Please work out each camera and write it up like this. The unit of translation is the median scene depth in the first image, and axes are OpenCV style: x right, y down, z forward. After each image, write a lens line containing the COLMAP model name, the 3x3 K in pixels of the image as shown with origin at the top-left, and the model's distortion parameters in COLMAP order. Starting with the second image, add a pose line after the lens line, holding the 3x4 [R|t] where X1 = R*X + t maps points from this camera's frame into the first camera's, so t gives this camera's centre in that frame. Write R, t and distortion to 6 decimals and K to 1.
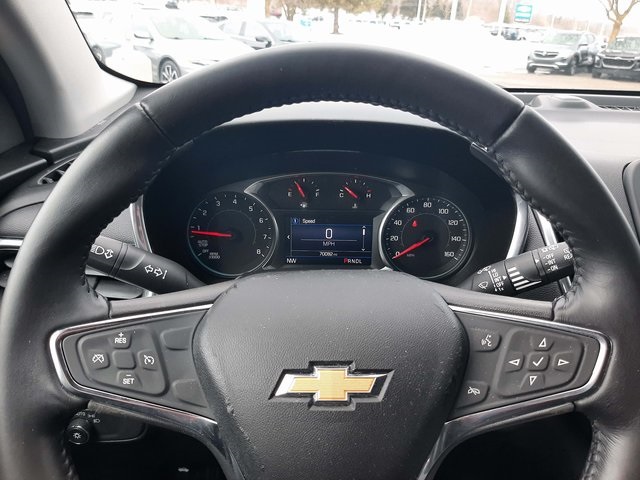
lens RADIAL K [[477.1, 0, 320.0], [0, 477.1, 240.0], [0, 0, 1]] dist [-0.047750, -0.004930]
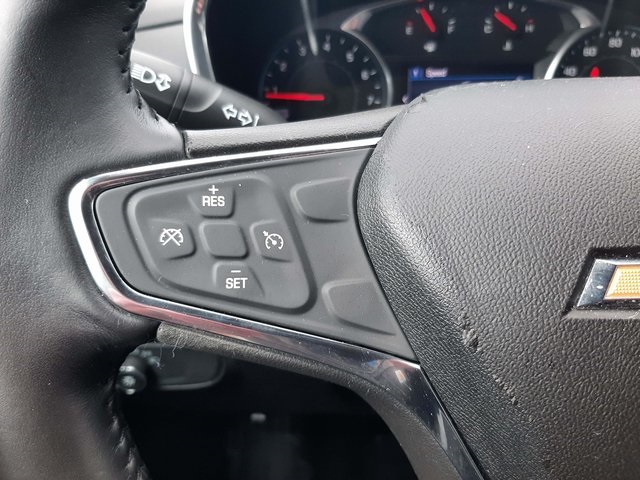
lens RADIAL K [[506.5, 0, 320.0], [0, 506.5, 240.0], [0, 0, 1]] dist [-0.038006, -0.011207]
pose [[0.996819, -0.016354, -0.078007, -0.274388], [0.027345, 0.989490, 0.141992, 0.181121], [0.074865, -0.143673, 0.986789, 0.493760]]
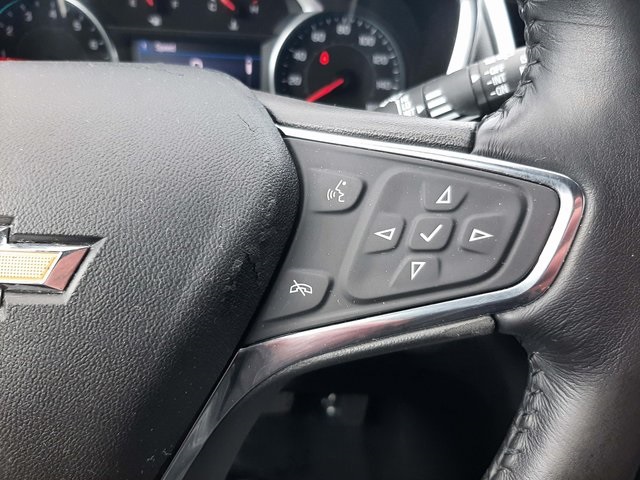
lens RADIAL K [[506.5, 0, 320.0], [0, 506.5, 240.0], [0, 0, 1]] dist [-0.038006, -0.011207]
pose [[0.998038, 0.022284, 0.058511, 0.316770], [-0.033117, 0.980975, 0.191291, 0.168533], [-0.053135, -0.192853, 0.979788, 0.491173]]
